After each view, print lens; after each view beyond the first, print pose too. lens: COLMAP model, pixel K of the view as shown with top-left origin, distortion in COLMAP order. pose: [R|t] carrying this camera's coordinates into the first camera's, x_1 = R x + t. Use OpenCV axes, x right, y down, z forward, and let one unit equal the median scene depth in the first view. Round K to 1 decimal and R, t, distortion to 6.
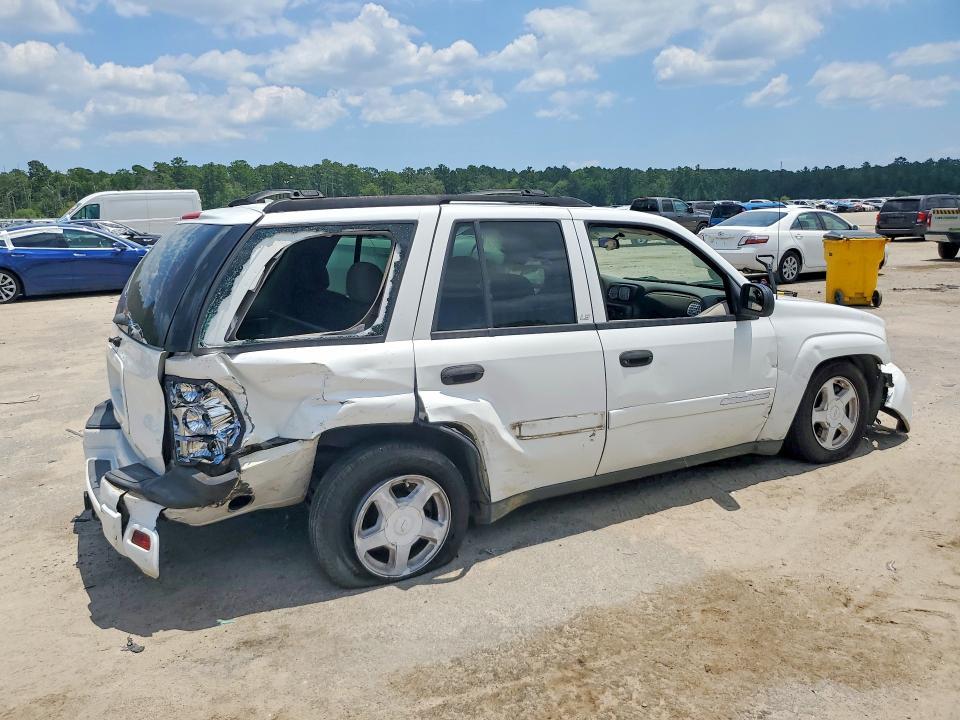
lens RADIAL K [[776.7, 0, 480.0], [0, 776.7, 360.0], [0, 0, 1]] dist [-0.002822, -0.038301]
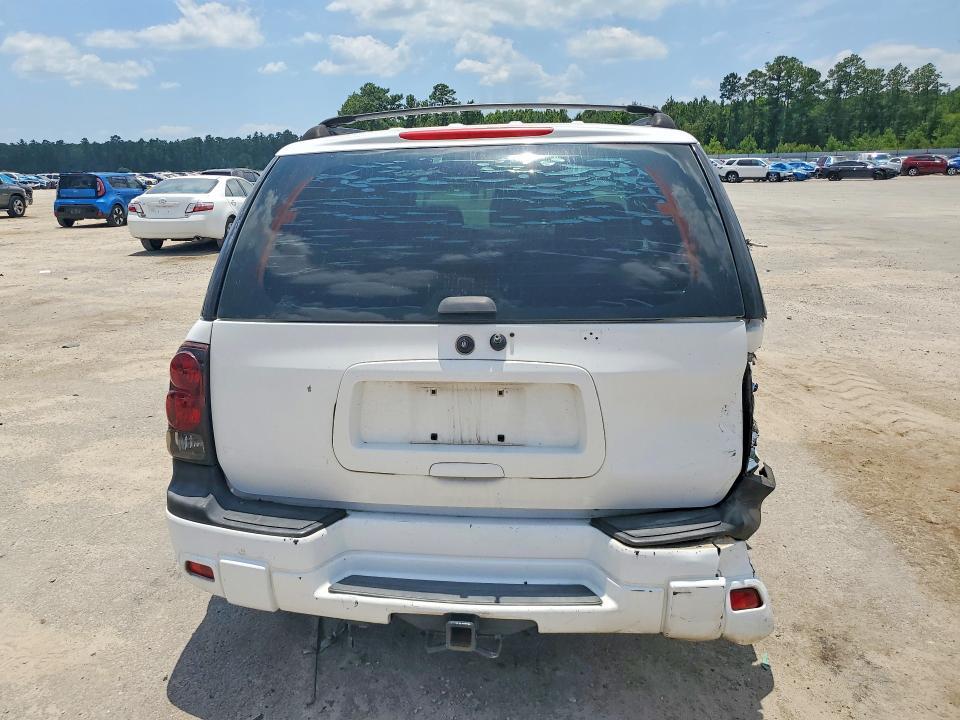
lens RADIAL K [[733.6, 0, 480.0], [0, 733.6, 360.0], [0, 0, 1]] dist [0.002469, -0.002643]
pose [[0.583364, -0.174139, 0.793323, -0.831516], [0.141905, 0.983575, 0.111552, -0.065024], [-0.799718, 0.047501, 0.598493, 0.626875]]
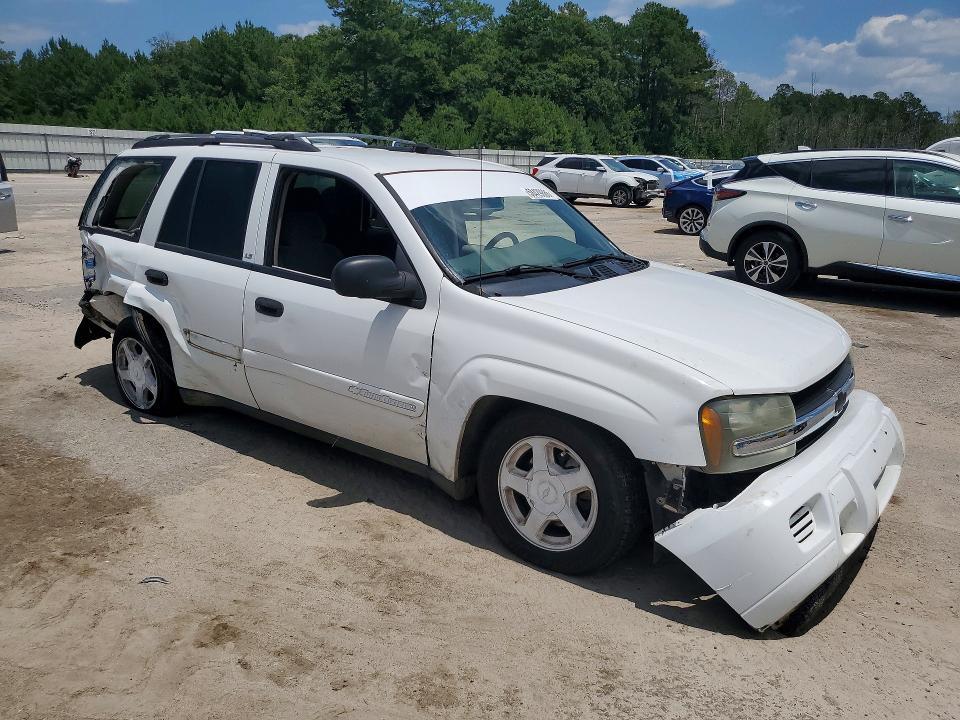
lens RADIAL K [[776.7, 0, 480.0], [0, 776.7, 360.0], [0, 0, 1]] dist [-0.002822, -0.038301]
pose [[0.393952, 0.260857, -0.881337, 1.233498], [-0.205460, 0.959610, 0.192185, -0.188083], [0.895873, 0.105368, 0.431636, 0.836627]]
